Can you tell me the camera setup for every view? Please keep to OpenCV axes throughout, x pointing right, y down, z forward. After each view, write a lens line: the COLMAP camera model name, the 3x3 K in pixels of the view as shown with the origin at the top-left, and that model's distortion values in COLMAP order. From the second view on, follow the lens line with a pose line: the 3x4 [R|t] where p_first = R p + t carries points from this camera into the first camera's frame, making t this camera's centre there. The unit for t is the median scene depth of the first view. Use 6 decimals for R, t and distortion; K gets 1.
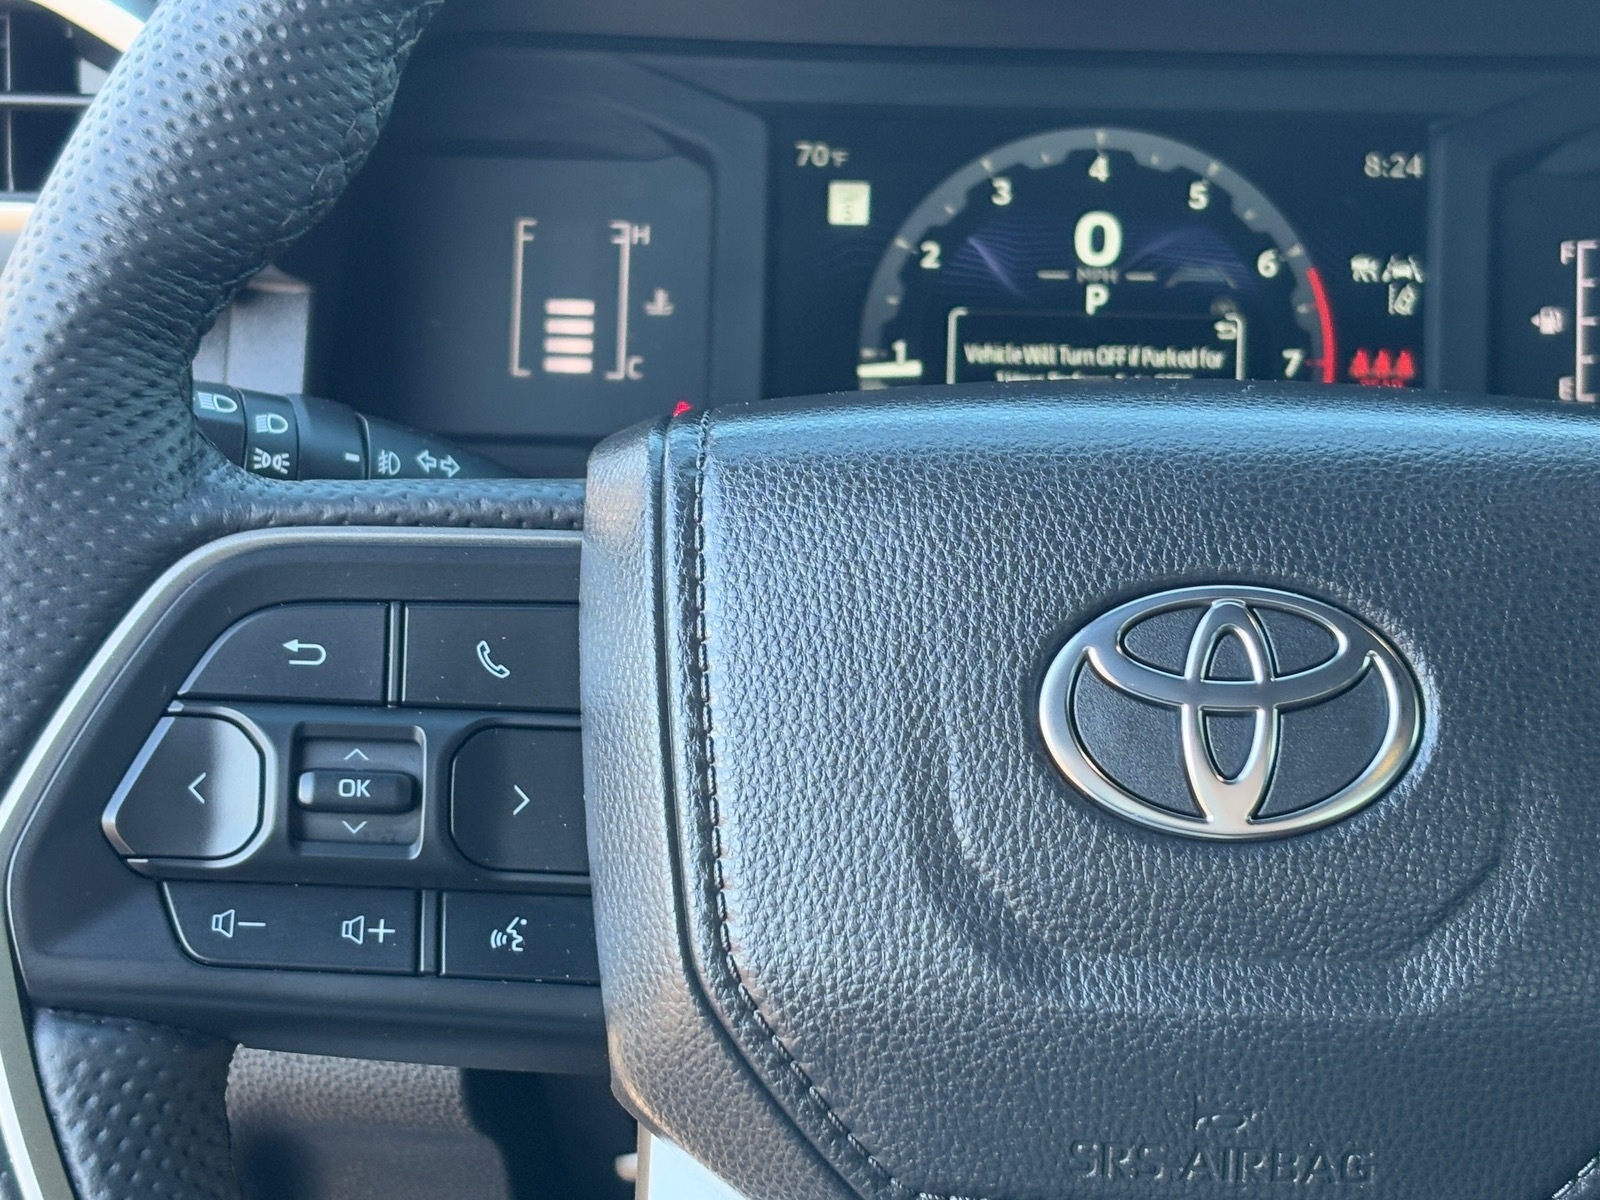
lens RADIAL K [[3218.2, 0, 743.2], [0, 3218.2, 586.5], [0, 0, 1]] dist [0.103764, 0.000000]
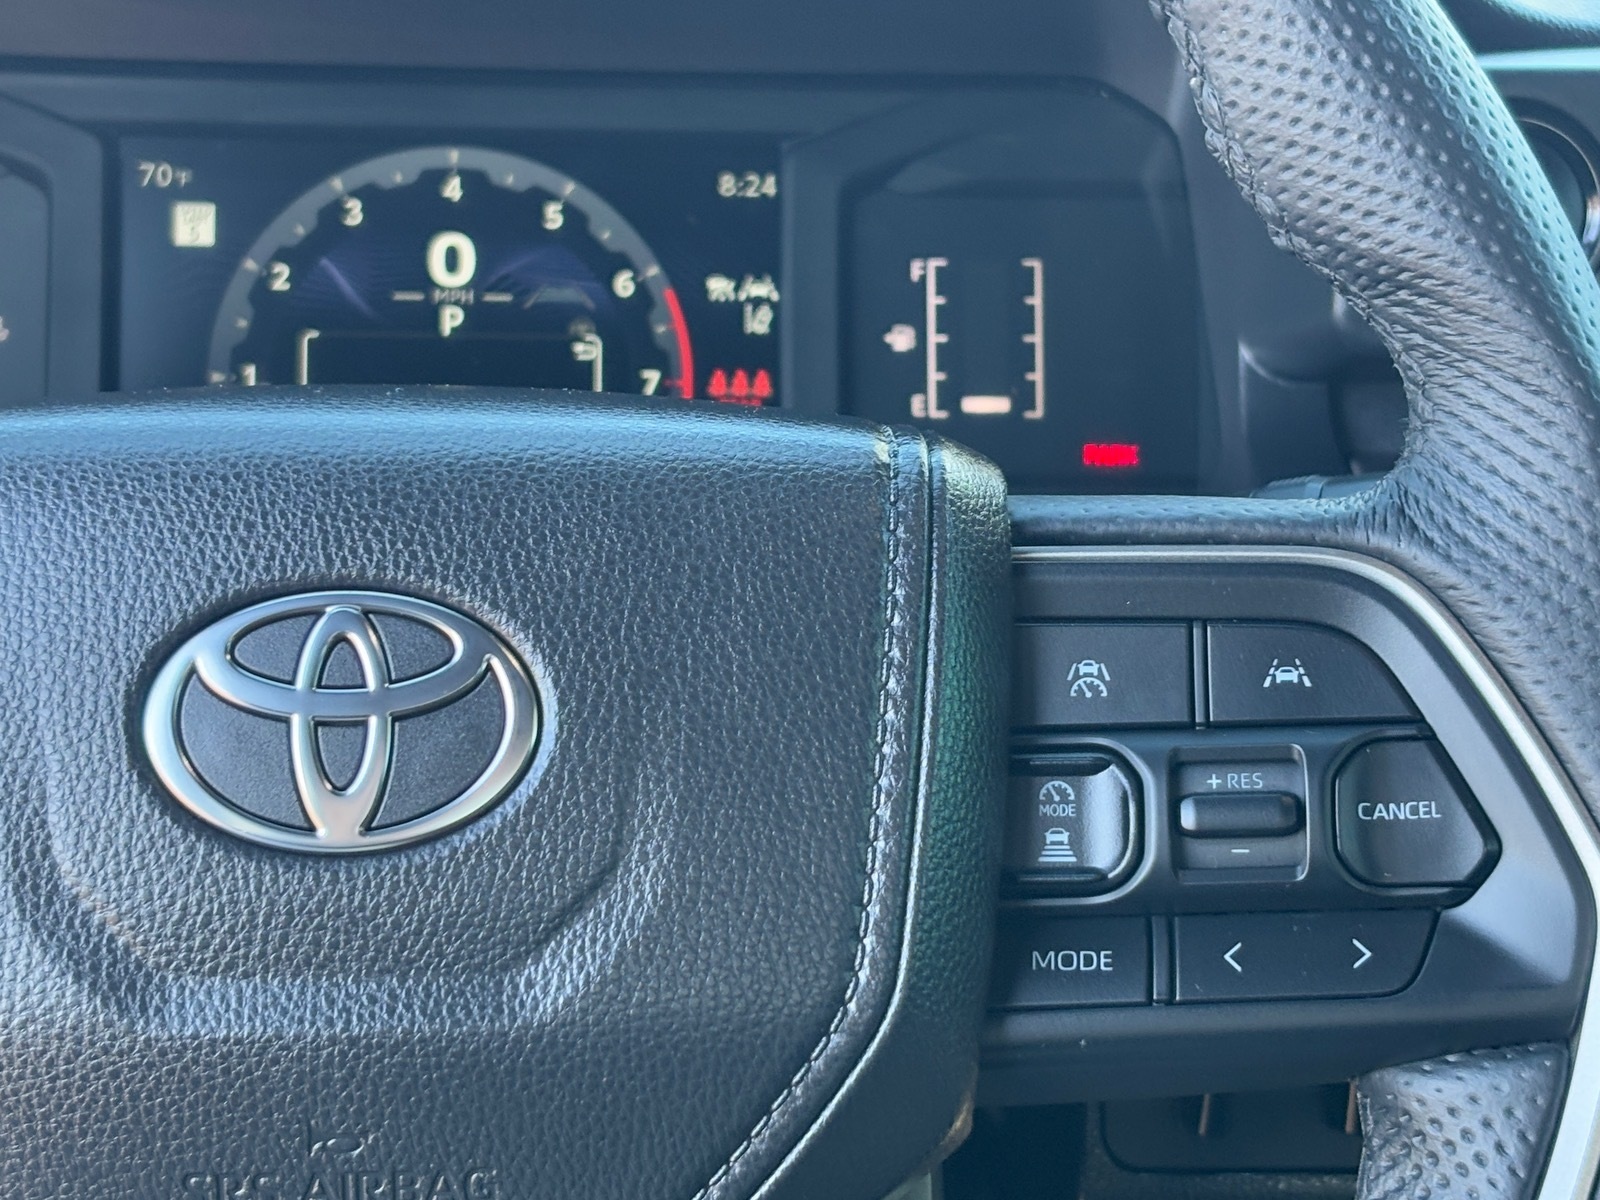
lens RADIAL K [[3218.2, 0, 859.9], [0, 3218.2, 581.4], [0, 0, 1]] dist [0.103764, 0.000000]
pose [[0.992990, -0.021436, 0.116242, 0.136228], [0.023694, 0.999556, -0.018074, 0.012788], [-0.115803, 0.020701, 0.993056, 0.013453]]
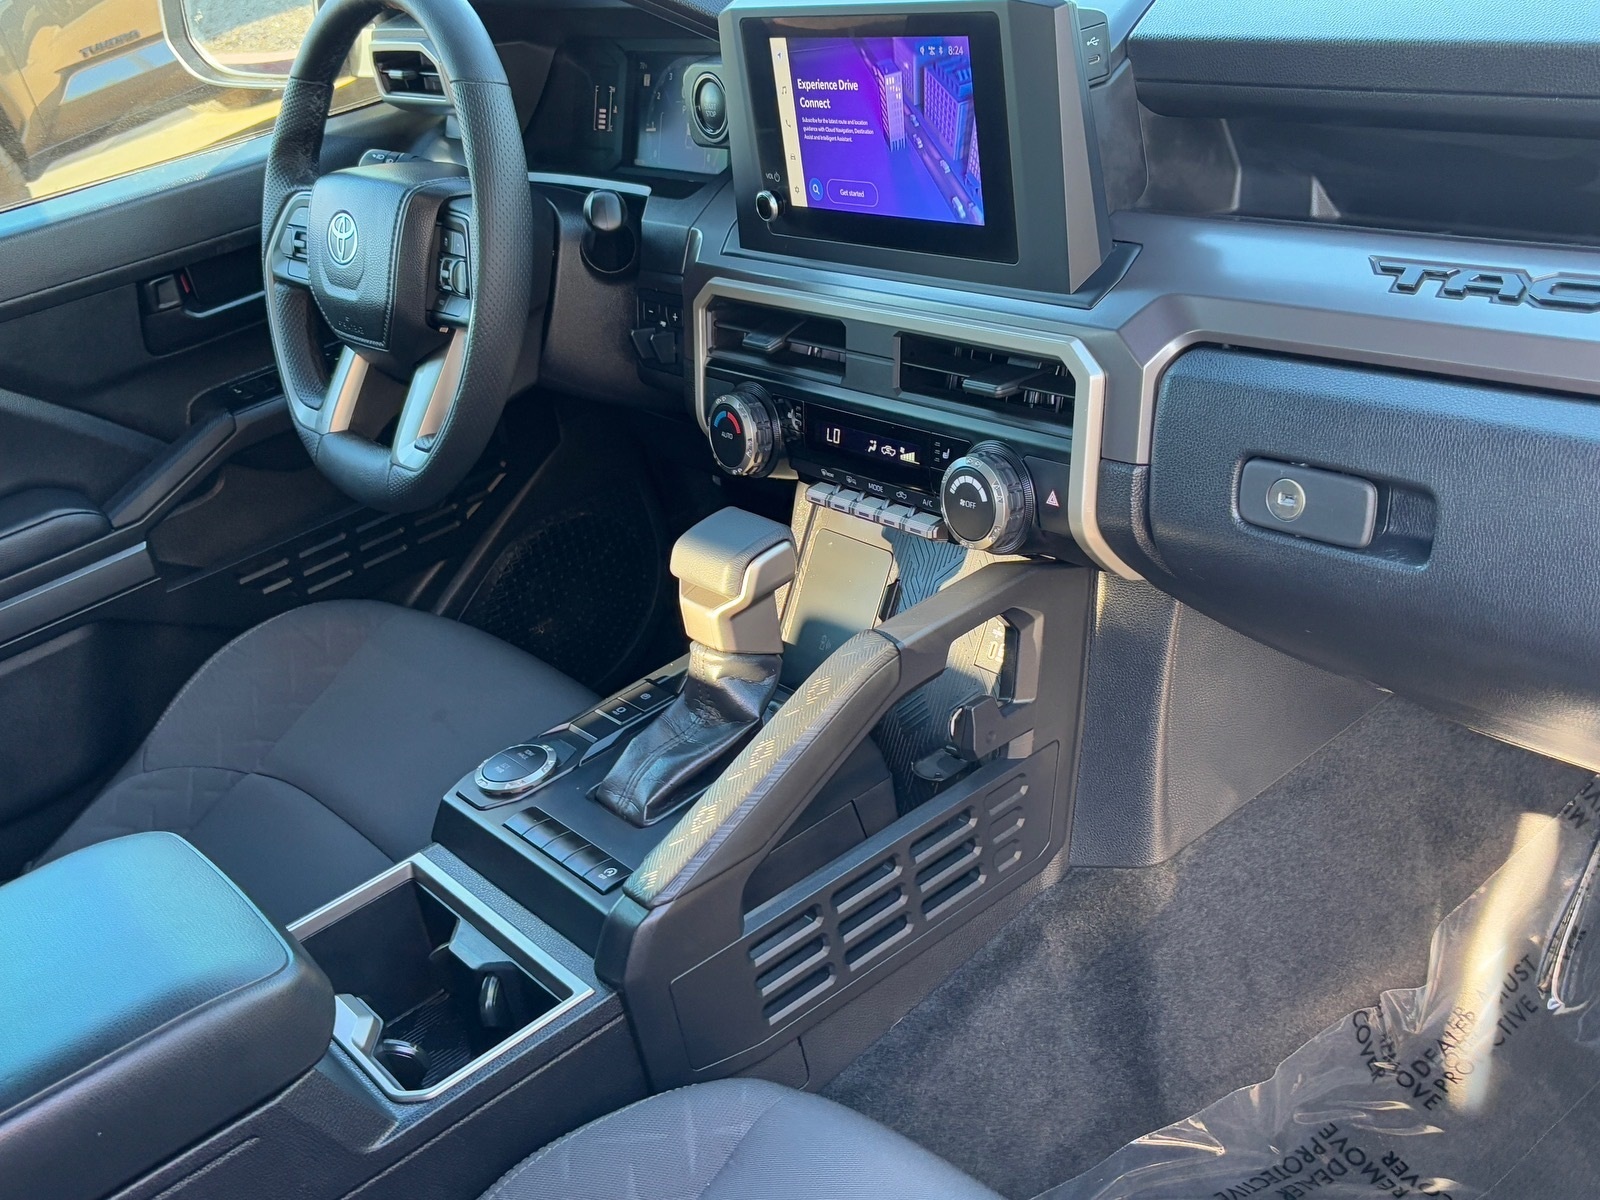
lens RADIAL K [[1741.4, 0, 816.5], [0, 1741.4, 648.8], [0, 0, 1]] dist [0.039272, 0.000000]
pose [[0.647836, 0.225617, -0.727602, 1.975207], [0.007753, 0.953133, 0.302453, -0.123208], [0.761740, -0.201581, 0.615724, -0.193291]]
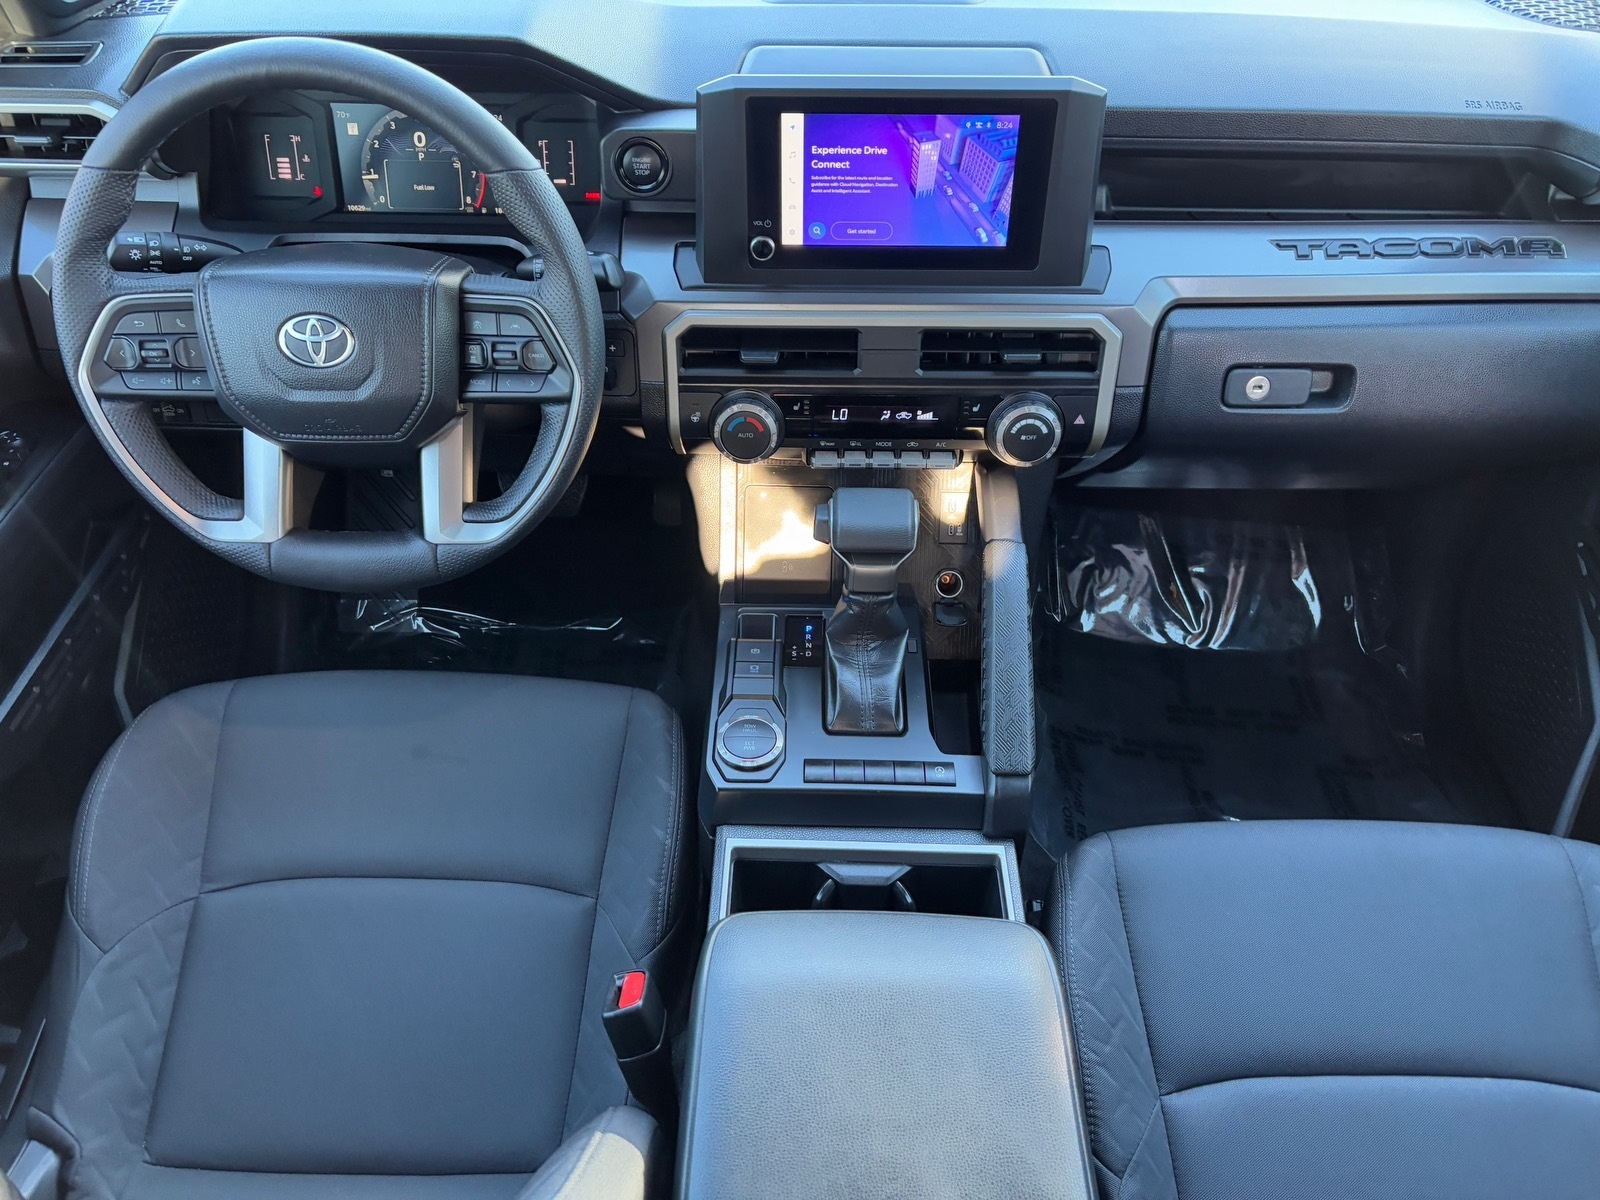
lens RADIAL K [[1215.5, 0, 791.8], [0, 1215.5, 615.2], [0, 0, 1]] dist [0.041500, -0.056848]
pose [[0.999506, -0.027098, 0.015899, 0.591422], [0.016675, 0.886437, 0.462548, -0.313298], [-0.026628, -0.462055, 0.886452, -0.626591]]
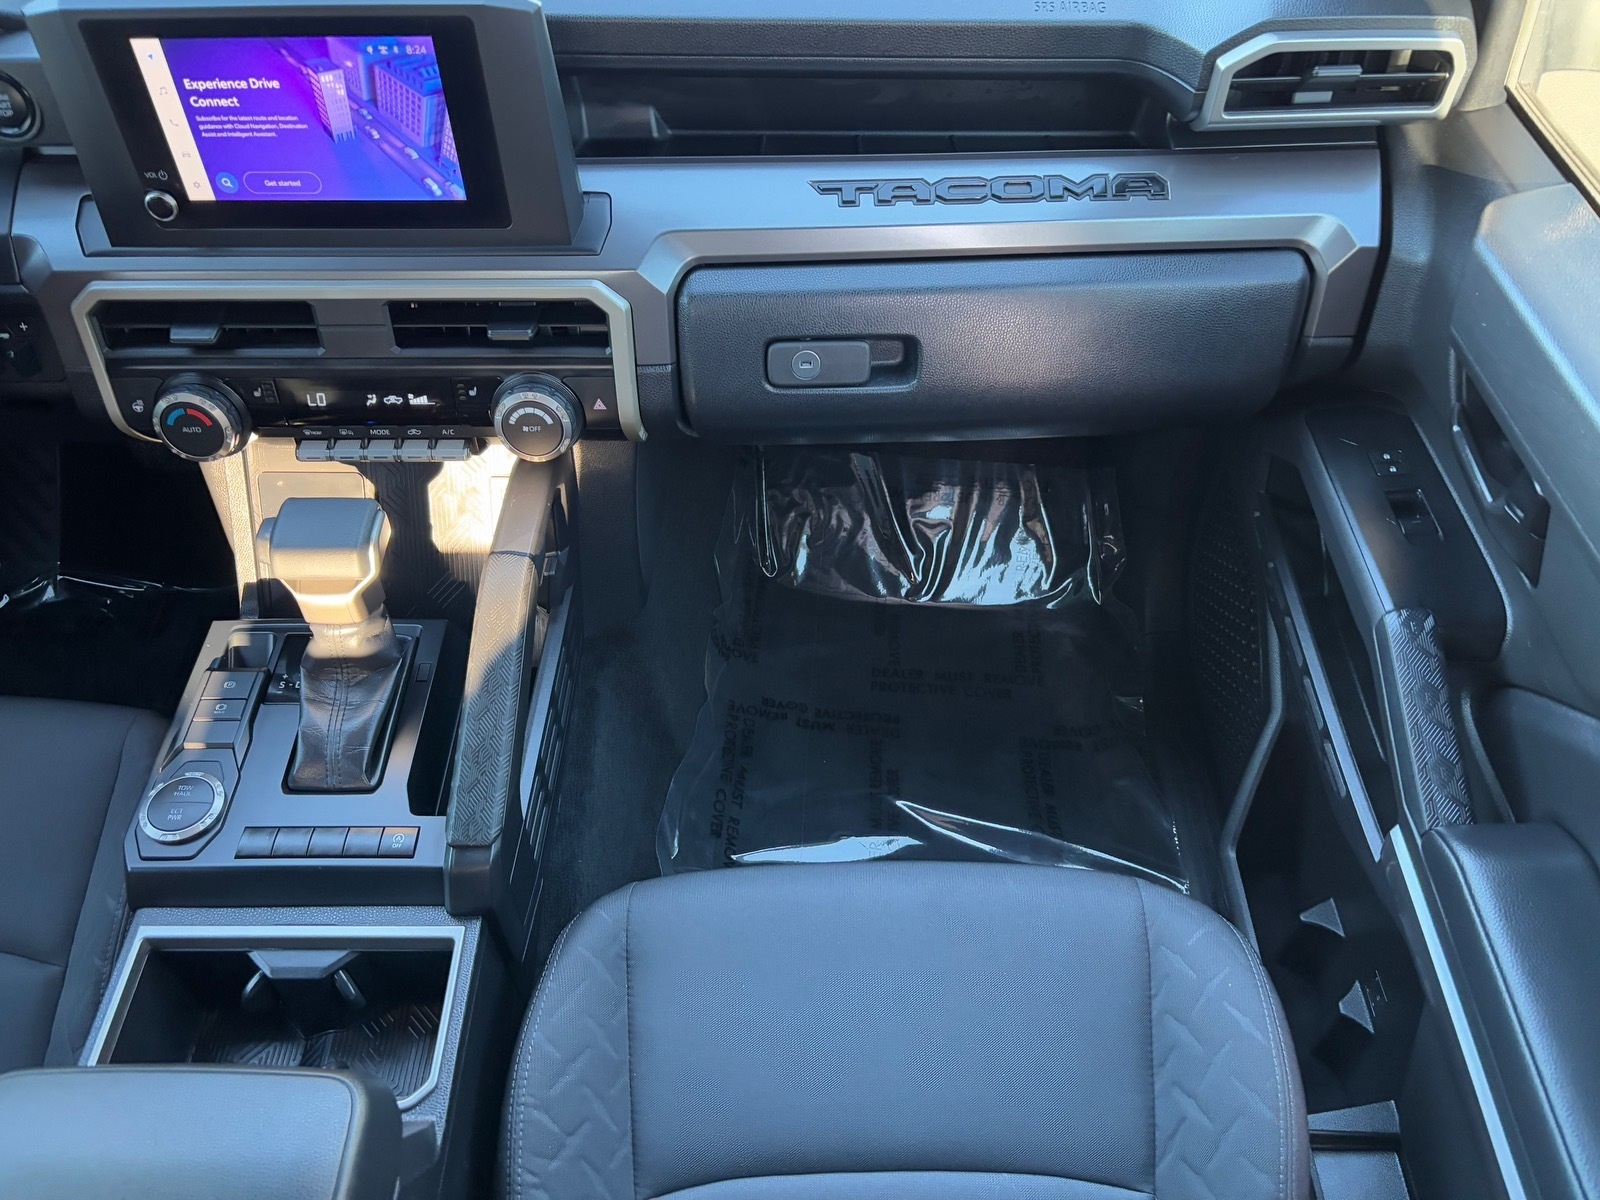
lens RADIAL K [[1215.5, 0, 809.2], [0, 1215.5, 610.5], [0, 0, 1]] dist [0.041500, -0.056848]
pose [[0.998606, -0.048124, 0.021660, 1.189617], [0.027385, 0.823379, 0.566830, -0.360699], [-0.045113, -0.565447, 0.823550, -0.343078]]
